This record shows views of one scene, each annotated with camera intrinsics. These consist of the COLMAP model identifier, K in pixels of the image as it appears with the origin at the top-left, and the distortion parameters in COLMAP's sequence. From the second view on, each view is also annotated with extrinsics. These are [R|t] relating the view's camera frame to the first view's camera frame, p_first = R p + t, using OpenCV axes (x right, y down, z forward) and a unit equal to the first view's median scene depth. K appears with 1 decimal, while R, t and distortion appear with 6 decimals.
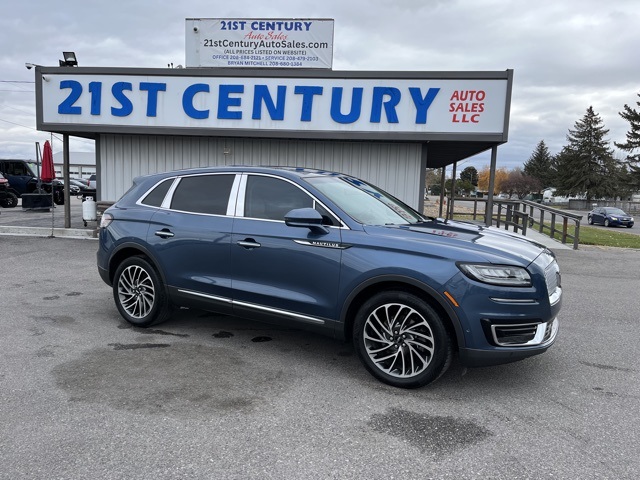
lens RADIAL K [[479.3, 0, 320.6], [0, 479.3, 229.7], [0, 0, 1]] dist [0.079199, -0.112772]
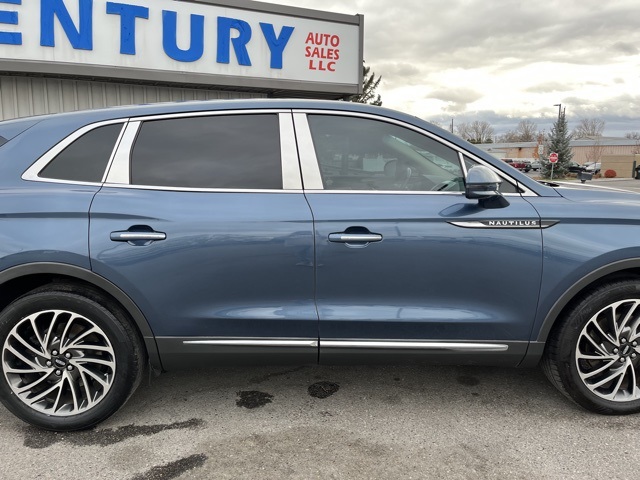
lens RADIAL K [[479.3, 0, 320.6], [0, 479.3, 229.7], [0, 0, 1]] dist [0.079199, -0.112772]
pose [[0.848476, -0.111815, 0.517287, -0.418867], [0.073242, 0.992830, 0.094472, -0.030529], [-0.524141, -0.042270, 0.850582, 0.491125]]
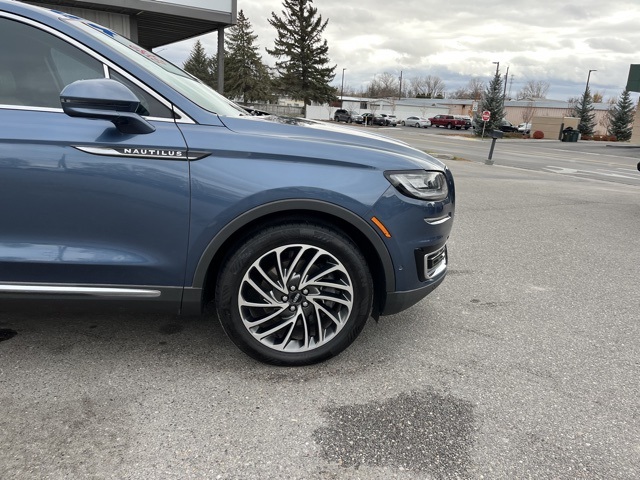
lens RADIAL K [[479.1, 0, 316.6], [0, 479.1, 233.2], [0, 0, 1]] dist [0.076139, -0.102923]
pose [[0.793712, -0.141904, 0.591511, -0.140829], [0.017849, 0.977423, 0.210534, 0.006758], [-0.608032, -0.156546, 0.778325, 0.378286]]
